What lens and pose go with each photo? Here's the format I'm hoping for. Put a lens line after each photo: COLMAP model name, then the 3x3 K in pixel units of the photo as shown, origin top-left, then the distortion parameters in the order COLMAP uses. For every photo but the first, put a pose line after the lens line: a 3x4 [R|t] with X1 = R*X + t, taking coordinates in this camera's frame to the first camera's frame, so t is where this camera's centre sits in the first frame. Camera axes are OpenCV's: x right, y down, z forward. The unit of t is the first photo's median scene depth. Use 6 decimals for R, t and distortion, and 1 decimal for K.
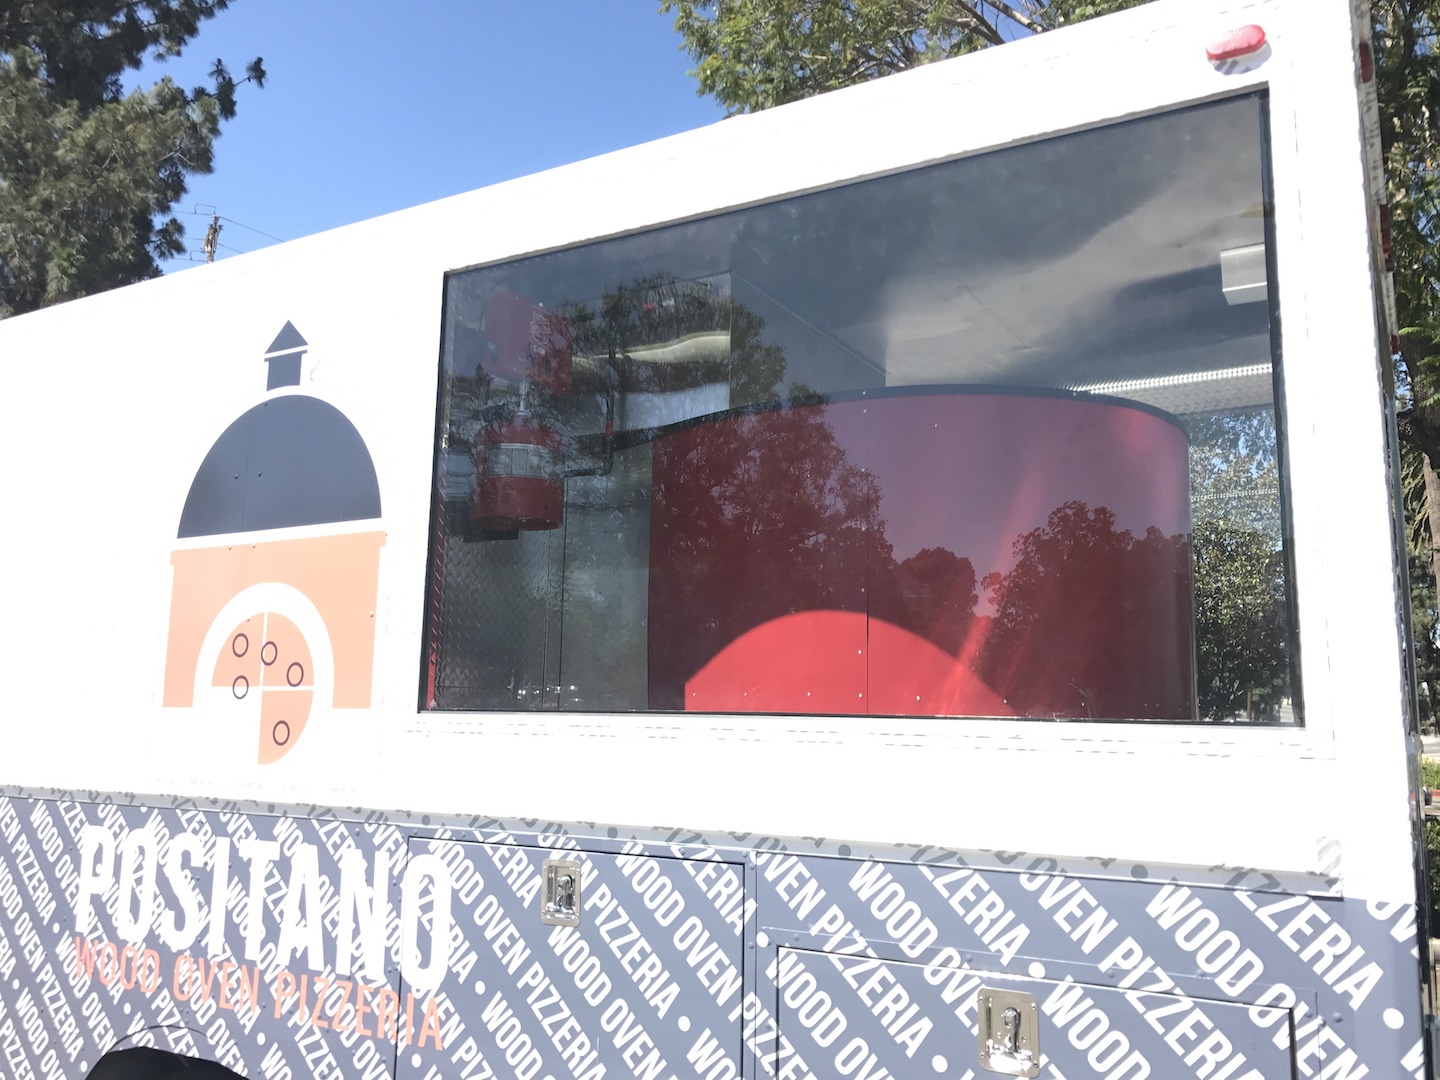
lens RADIAL K [[1199.6, 0, 723.4], [0, 1199.6, 536.0], [0, 0, 1]] dist [0.030426, -0.039205]
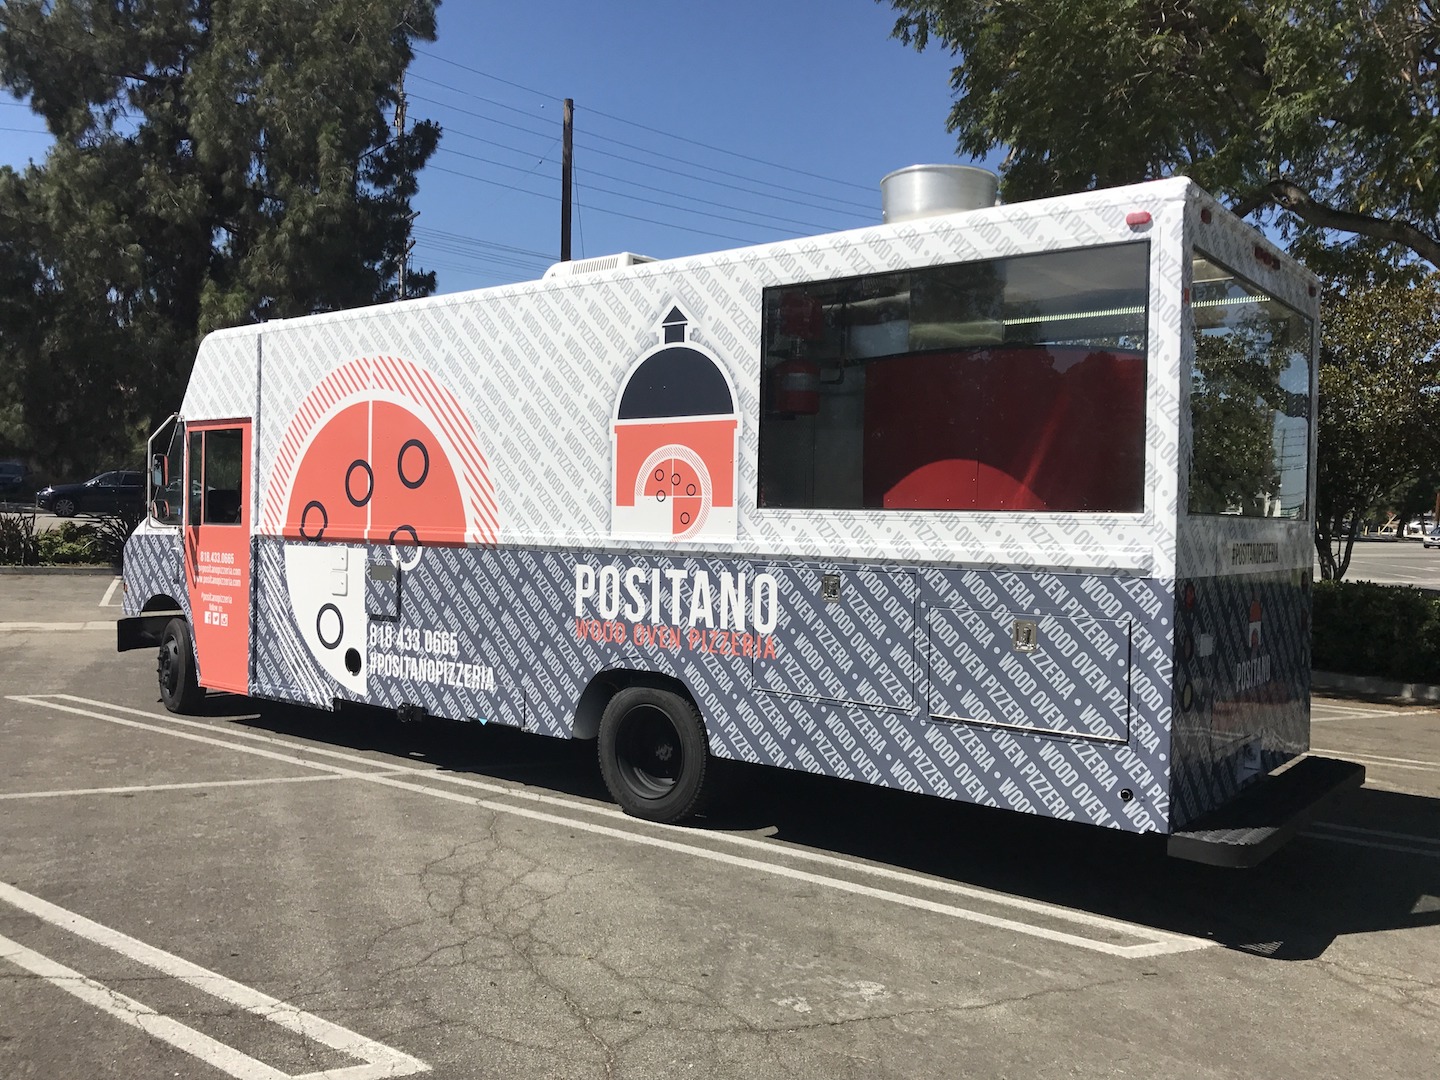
lens RADIAL K [[1199.6, 0, 701.0], [0, 1199.6, 536.2], [0, 0, 1]] dist [0.030426, -0.039205]
pose [[0.988474, 0.005049, -0.151310, -0.033211], [0.019767, 0.986584, 0.162054, -0.143570], [0.150098, -0.163177, 0.975112, -1.042963]]
